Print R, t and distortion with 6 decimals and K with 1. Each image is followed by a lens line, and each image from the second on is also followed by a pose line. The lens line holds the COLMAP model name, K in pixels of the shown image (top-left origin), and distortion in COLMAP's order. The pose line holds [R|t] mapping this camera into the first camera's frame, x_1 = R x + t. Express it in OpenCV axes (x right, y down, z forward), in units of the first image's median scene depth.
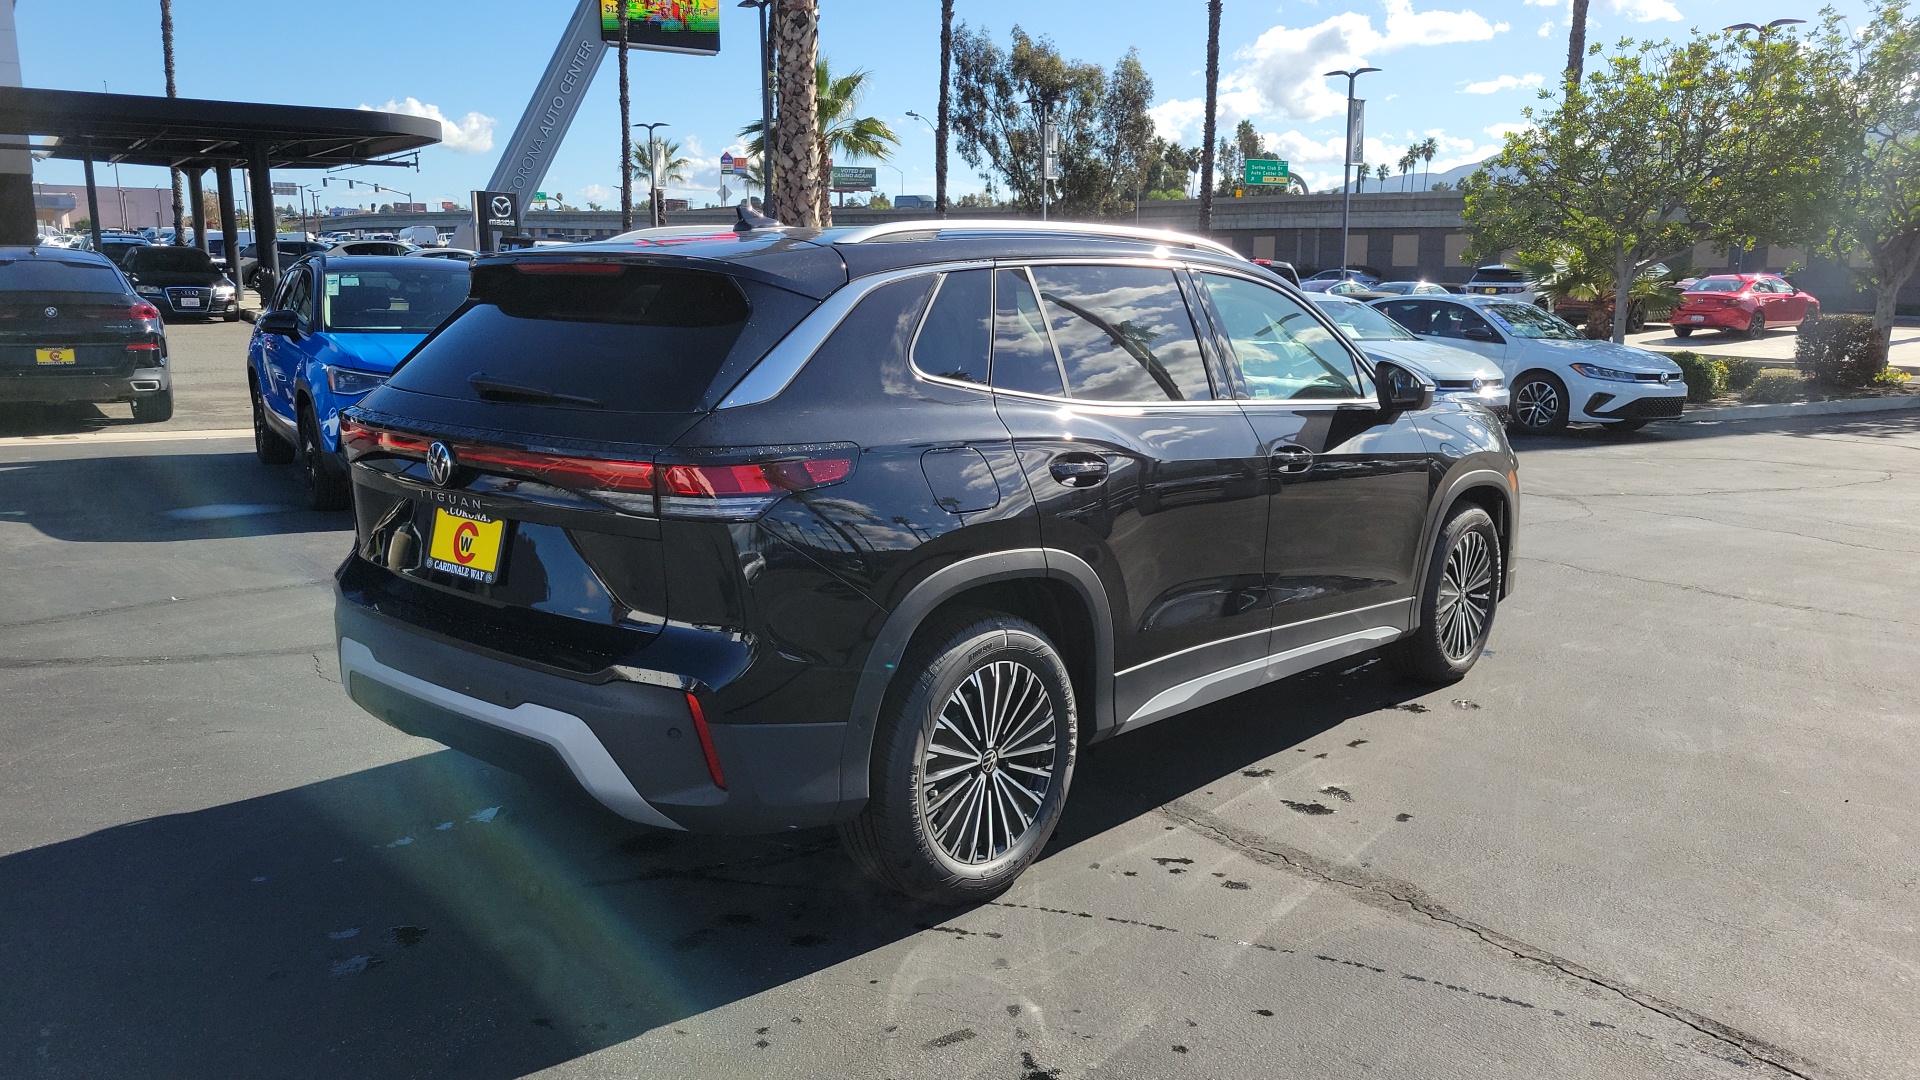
lens RADIAL K [[1455.2, 0, 974.9], [0, 1455.2, 542.3], [0, 0, 1]] dist [0.039414, -0.018074]
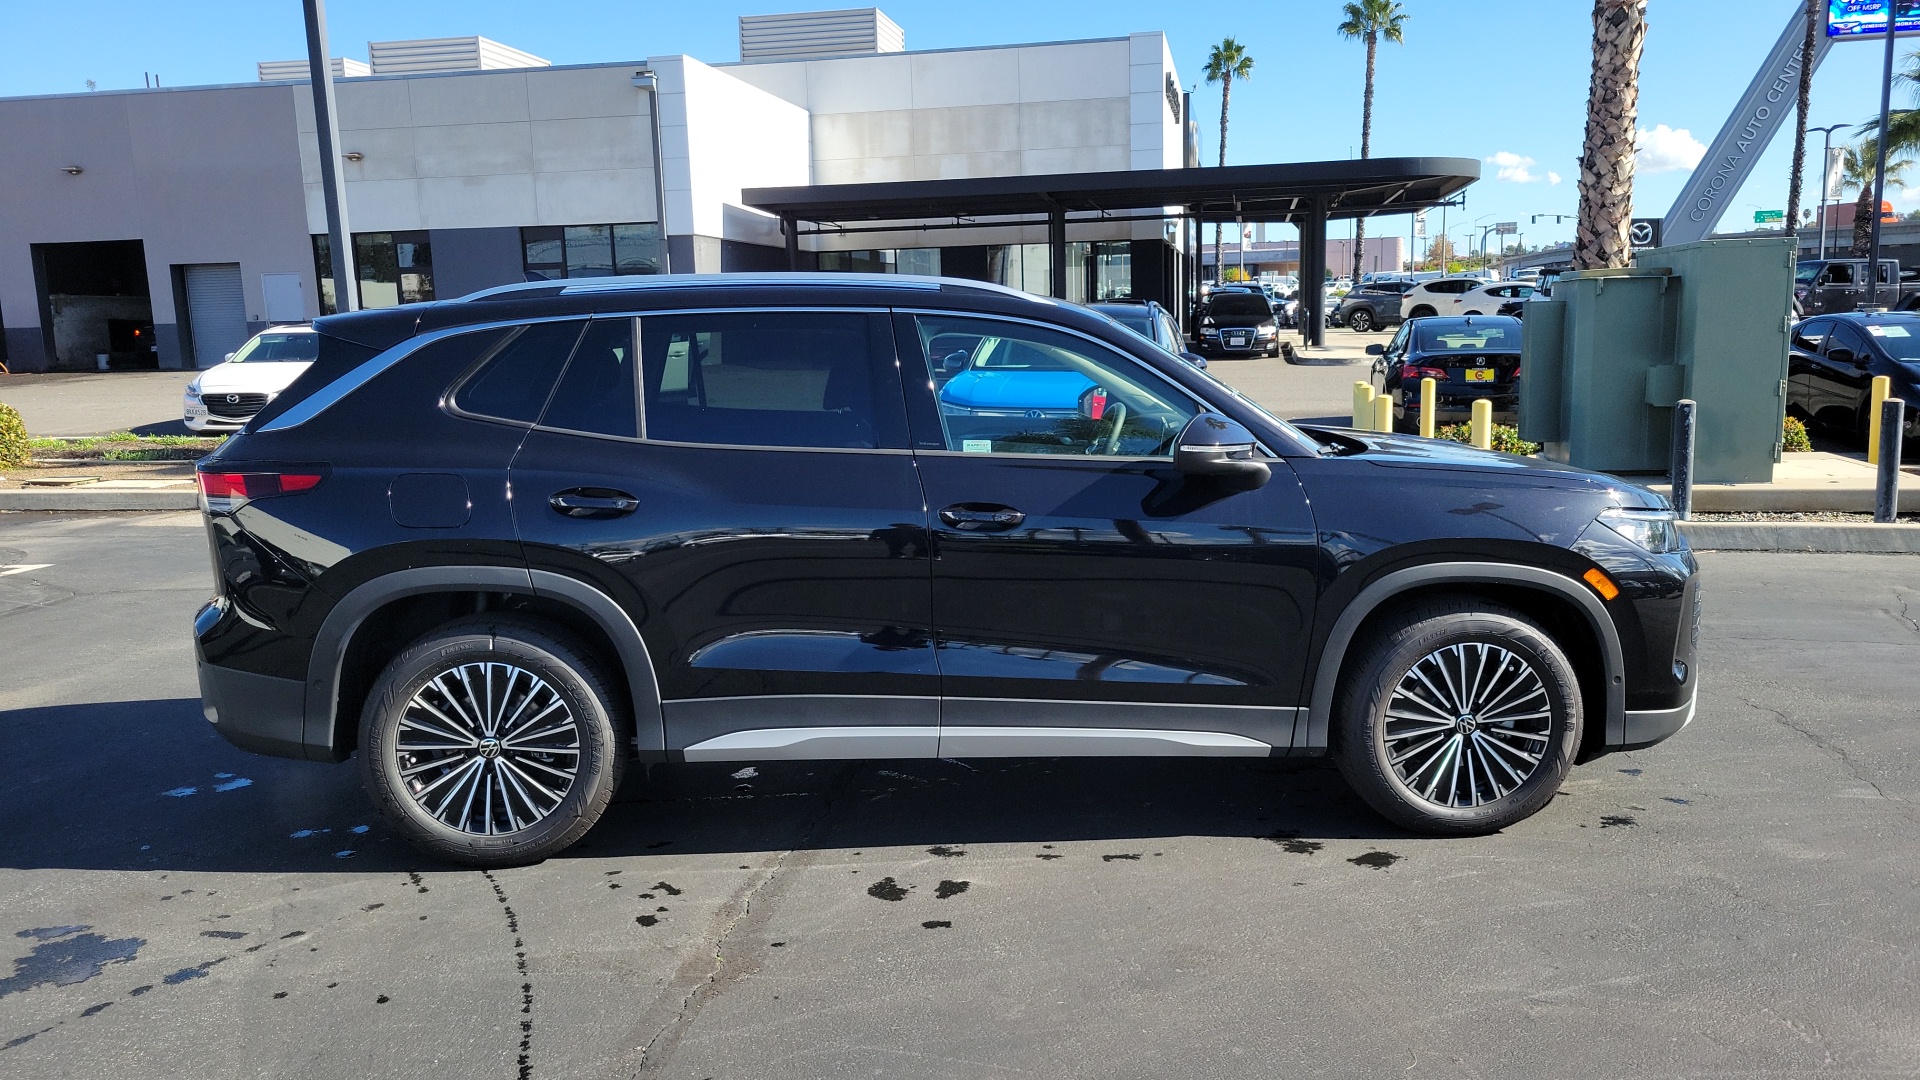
lens RADIAL K [[1455.2, 0, 974.9], [0, 1455.2, 542.3], [0, 0, 1]] dist [0.039414, -0.018074]
pose [[0.698270, 0.086658, -0.710570, 0.269433], [-0.101734, 0.994583, 0.021322, -0.018747], [0.708569, 0.057401, 0.703303, 0.111469]]
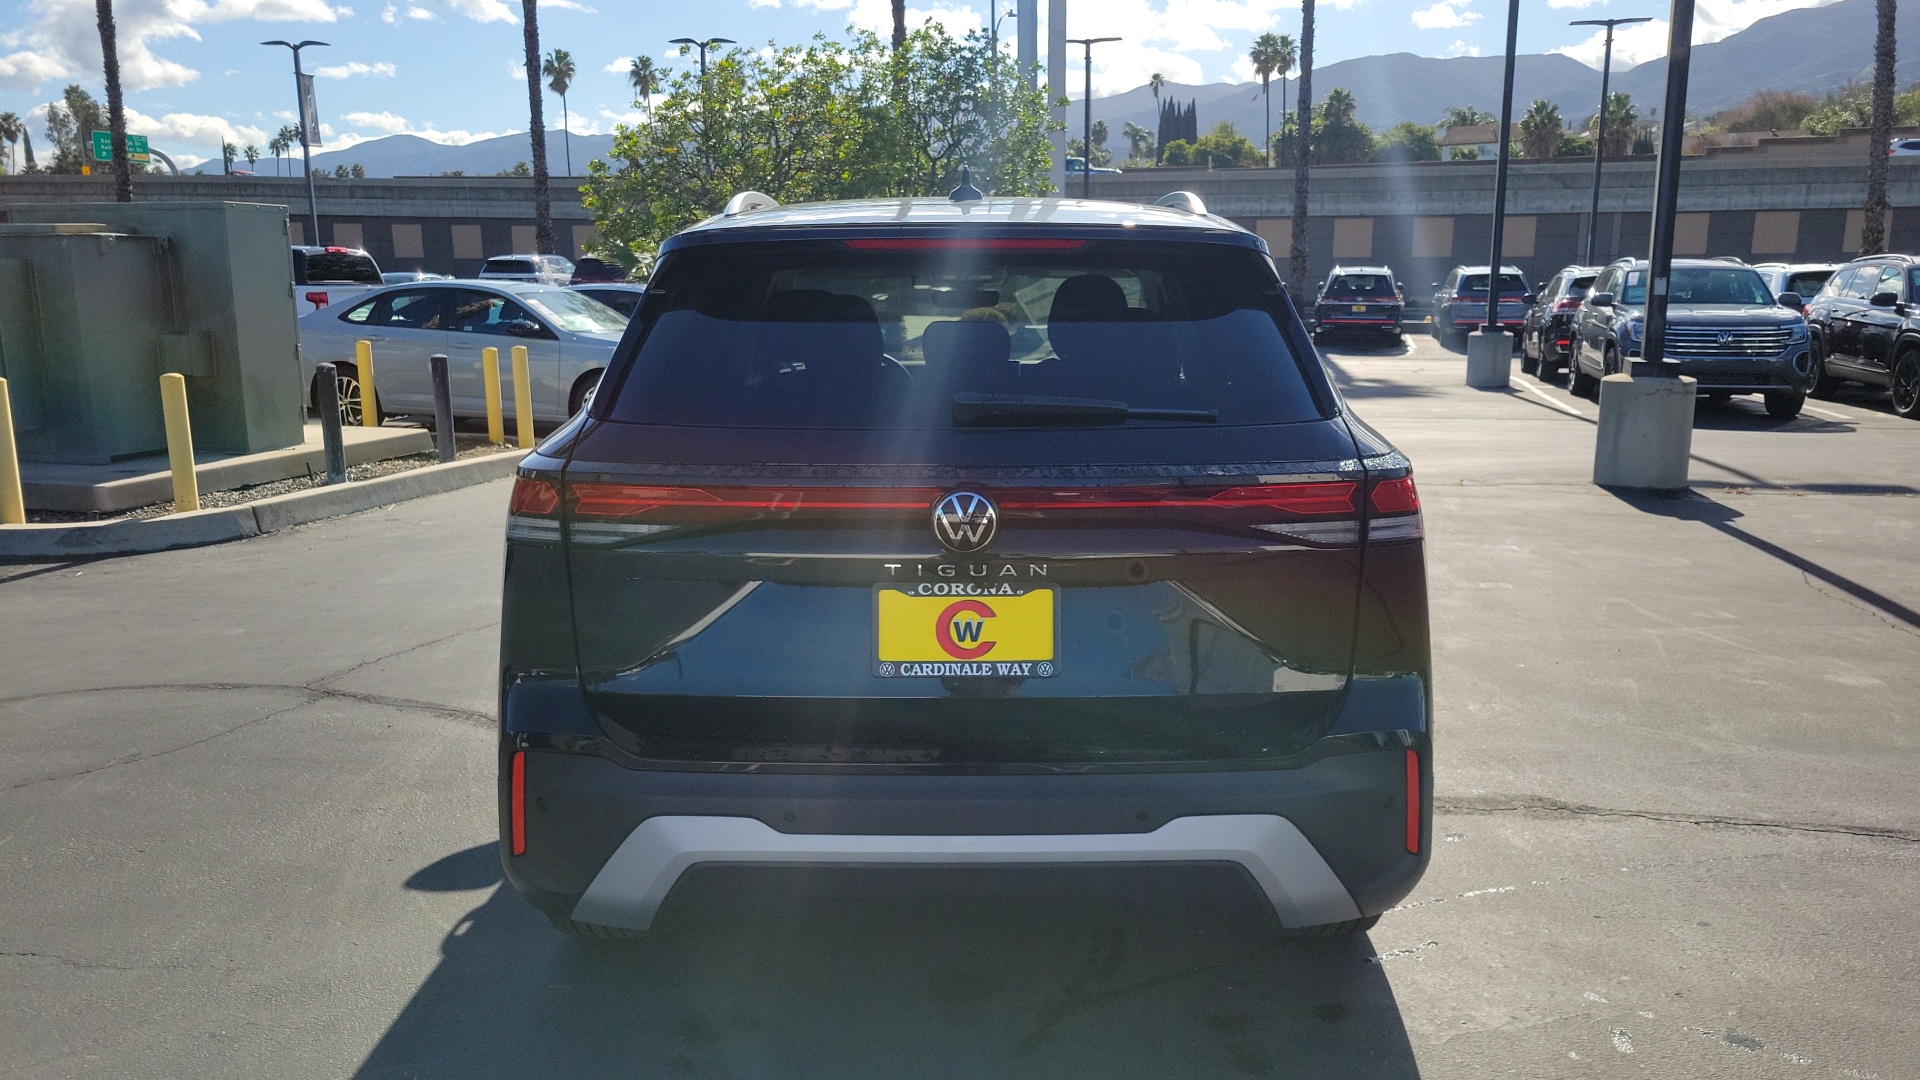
lens RADIAL K [[1455.2, 0, 974.9], [0, 1455.2, 542.3], [0, 0, 1]] dist [0.039414, -0.018074]
pose [[0.747413, -0.127930, 0.651927, -0.190387], [0.124328, 0.990883, 0.051906, -0.018519], [-0.652623, 0.042258, 0.756503, 0.108997]]
